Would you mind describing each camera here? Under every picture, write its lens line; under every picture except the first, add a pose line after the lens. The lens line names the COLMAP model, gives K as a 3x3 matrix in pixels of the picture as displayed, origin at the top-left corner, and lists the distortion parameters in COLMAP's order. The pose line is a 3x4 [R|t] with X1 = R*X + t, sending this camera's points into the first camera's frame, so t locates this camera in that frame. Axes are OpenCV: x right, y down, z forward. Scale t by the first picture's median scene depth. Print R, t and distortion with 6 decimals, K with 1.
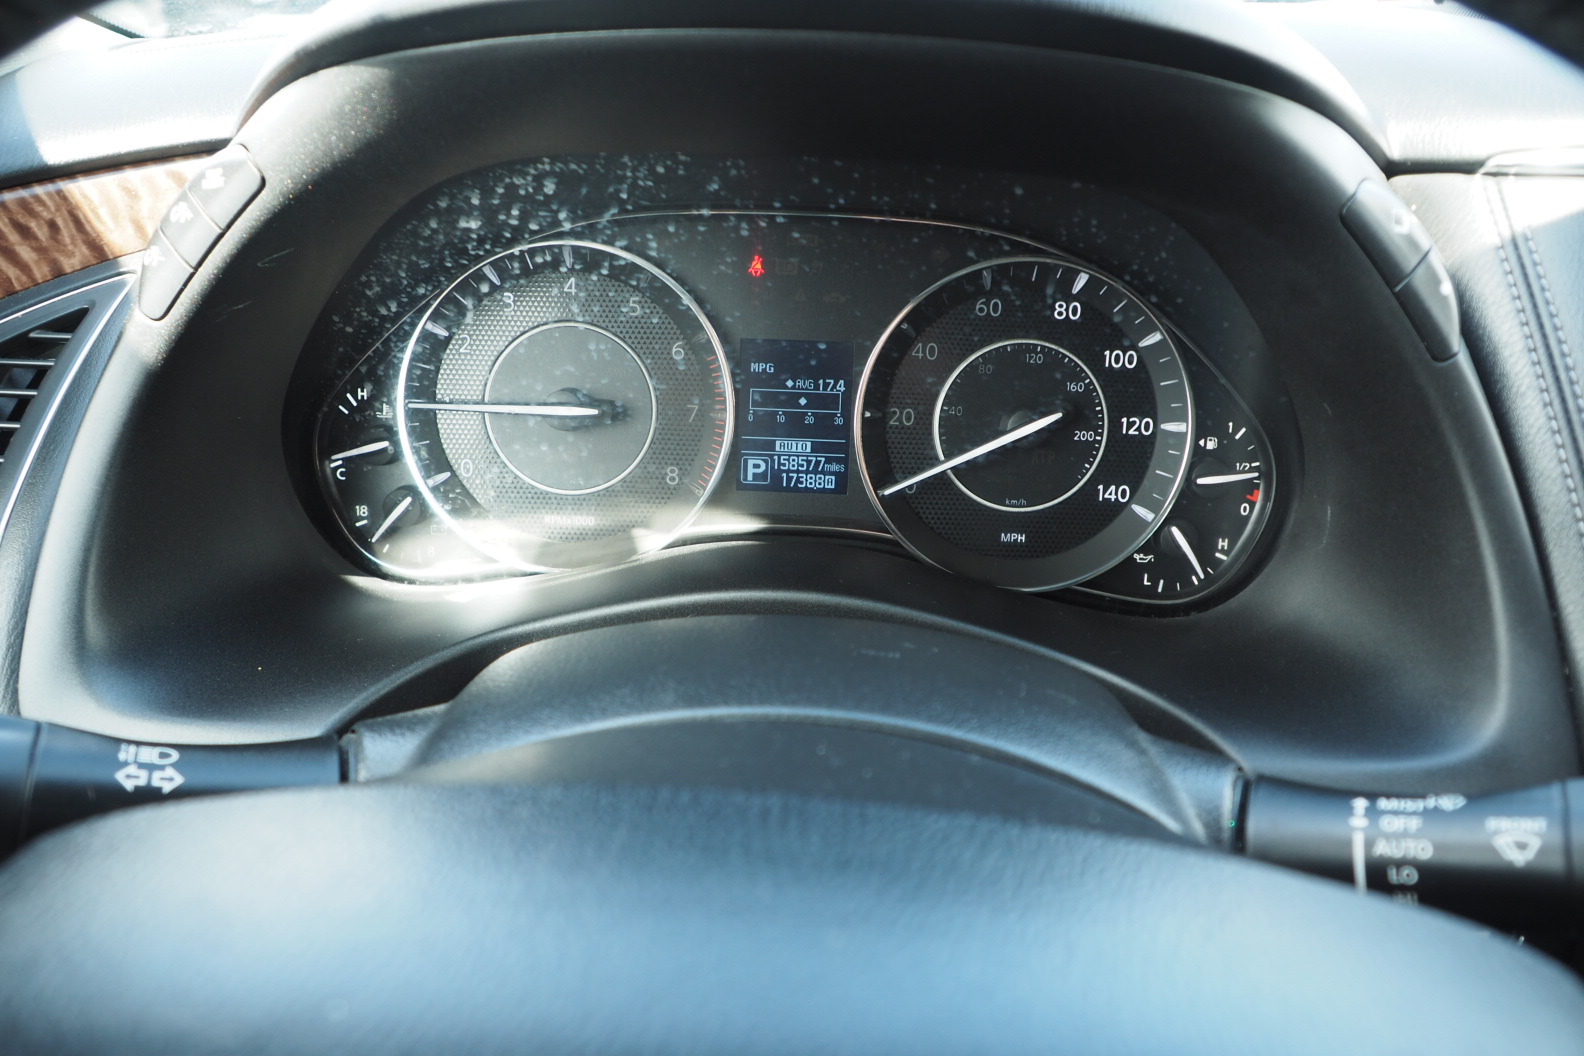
lens RADIAL K [[1108.2, 0, 798.4], [0, 1108.2, 538.7], [0, 0, 1]] dist [-0.039741, 0.006294]
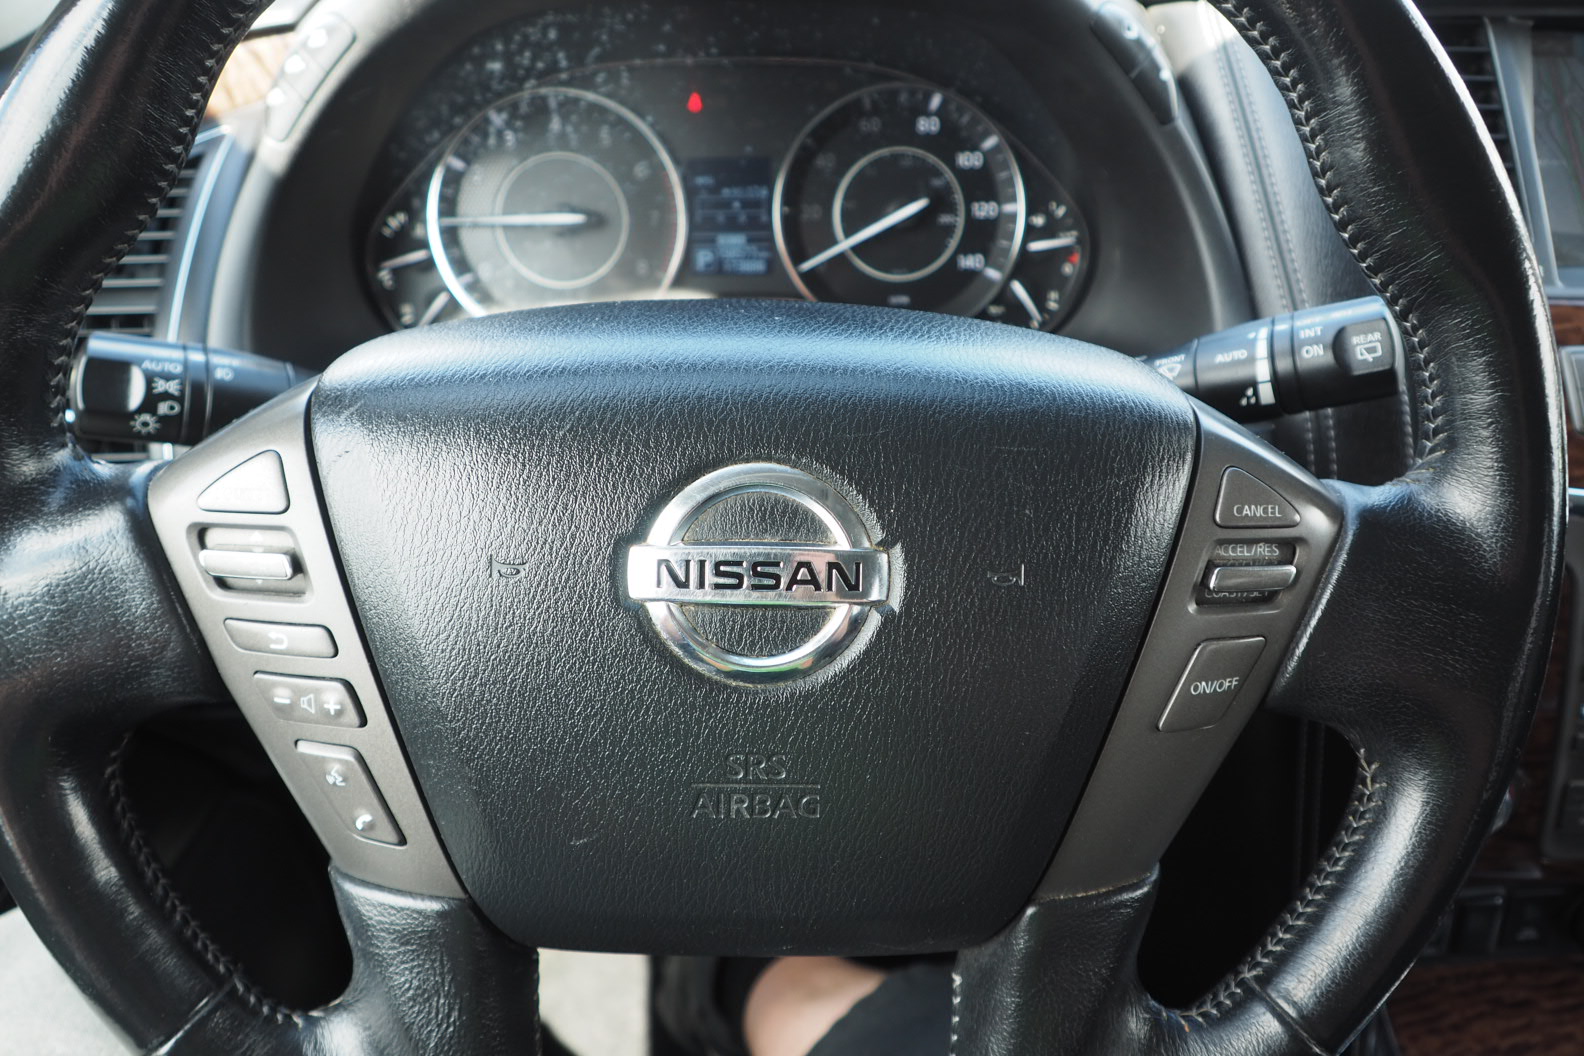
lens RADIAL K [[1087.2, 0, 792.2], [0, 1087.2, 526.3], [0, 0, 1]] dist [0.000889, -0.088264]
pose [[0.996696, -0.066606, 0.046478, -0.016383], [0.063397, 0.995709, 0.067409, 0.181899], [-0.050769, -0.064240, 0.996642, -0.343997]]
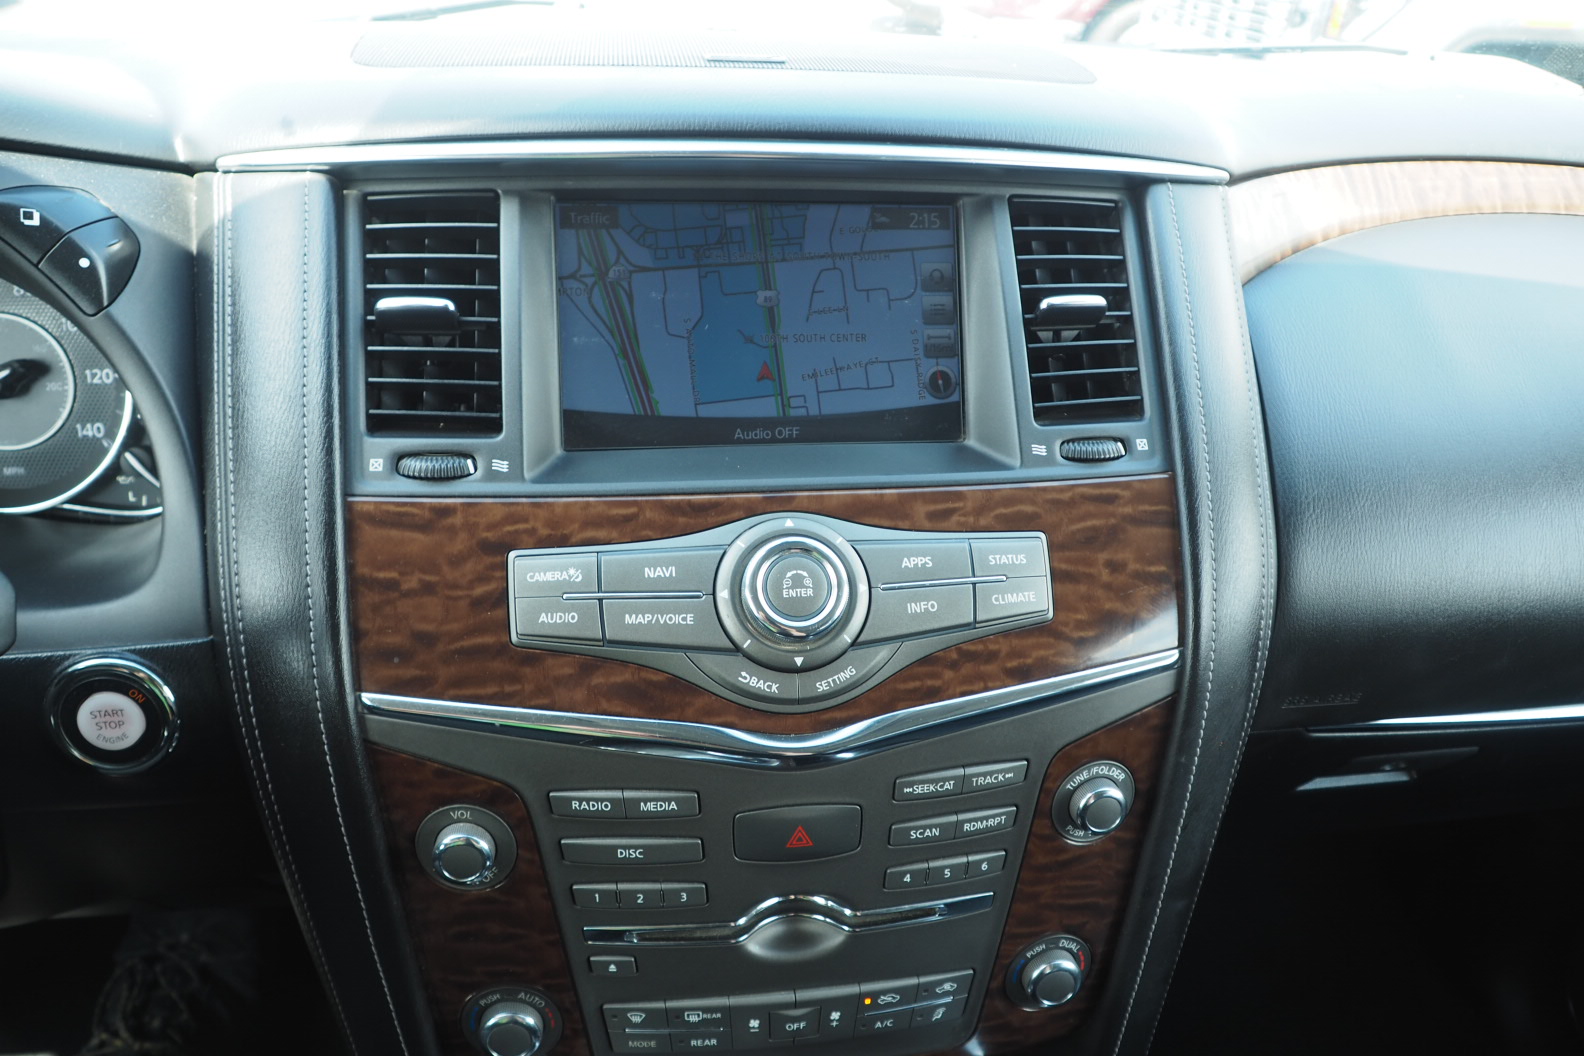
lens RADIAL K [[1108.2, 0, 798.4], [0, 1108.2, 538.7], [0, 0, 1]] dist [-0.039741, 0.006294]
pose [[0.986271, -0.071973, 0.148626, 0.915686], [0.067380, 0.997088, 0.035714, 0.095841], [-0.150764, -0.025209, 0.988248, -0.374854]]
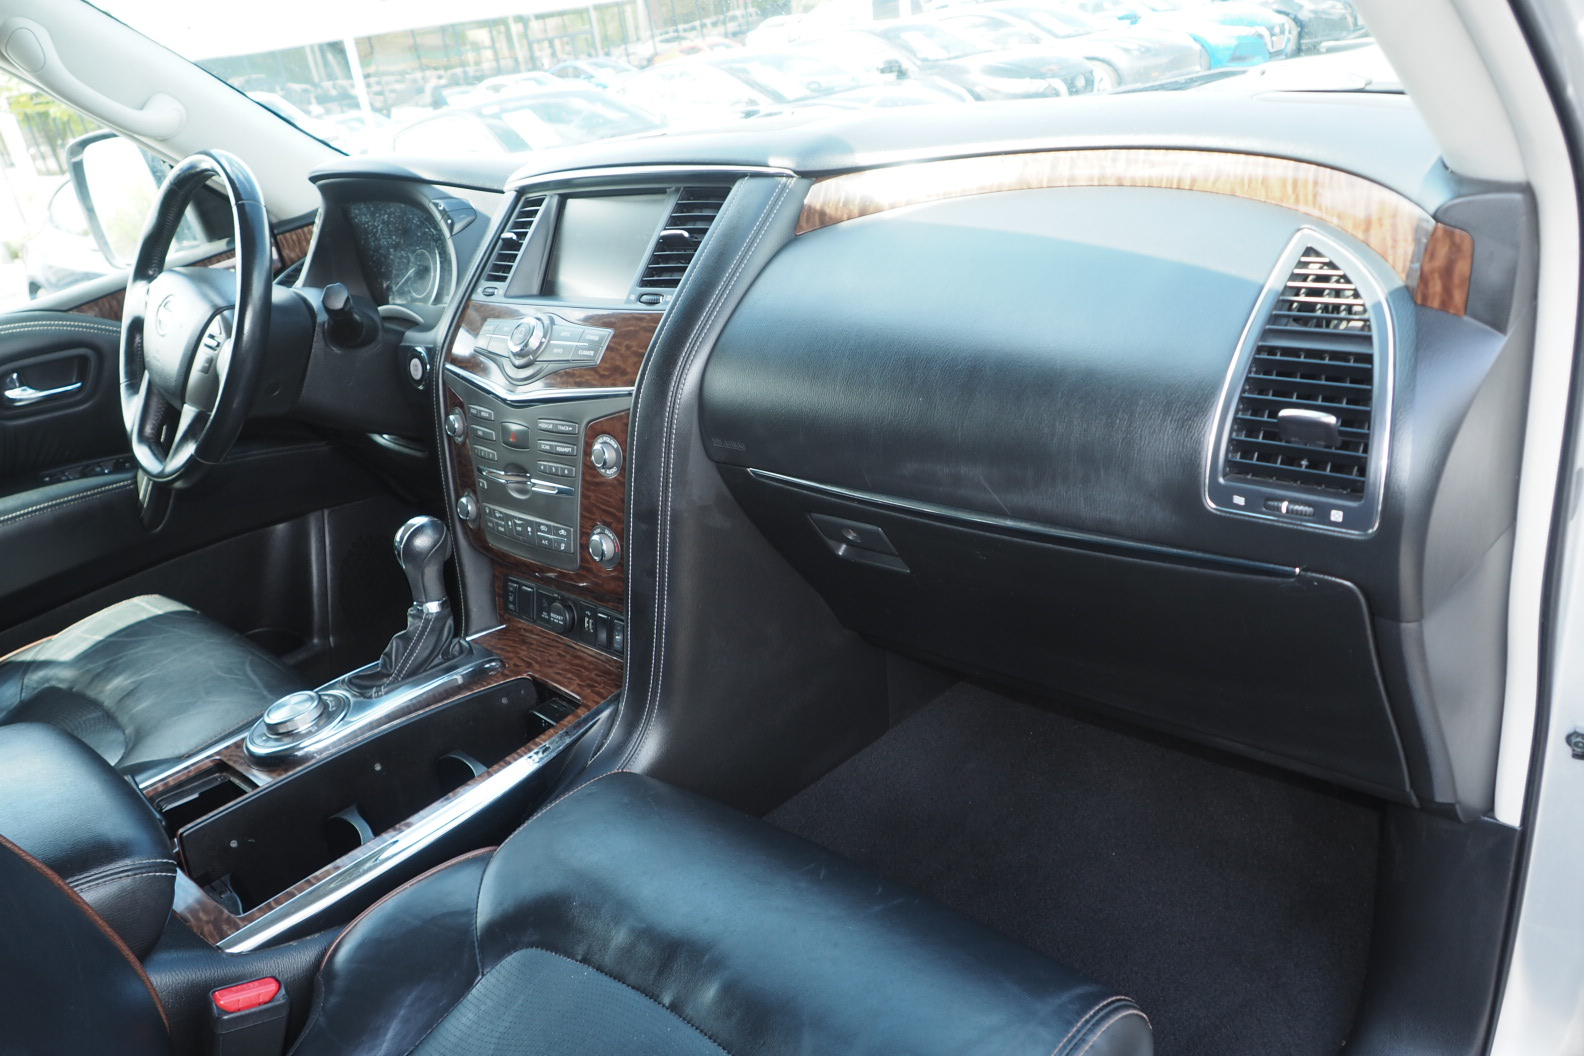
lens RADIAL K [[1108.2, 0, 798.4], [0, 1108.2, 538.7], [0, 0, 1]] dist [-0.039741, 0.006294]
pose [[0.739701, 0.137781, -0.658679, 3.316282], [-0.180944, 0.983490, 0.002523, 0.522556], [0.648152, 0.117318, 0.752420, -0.860545]]
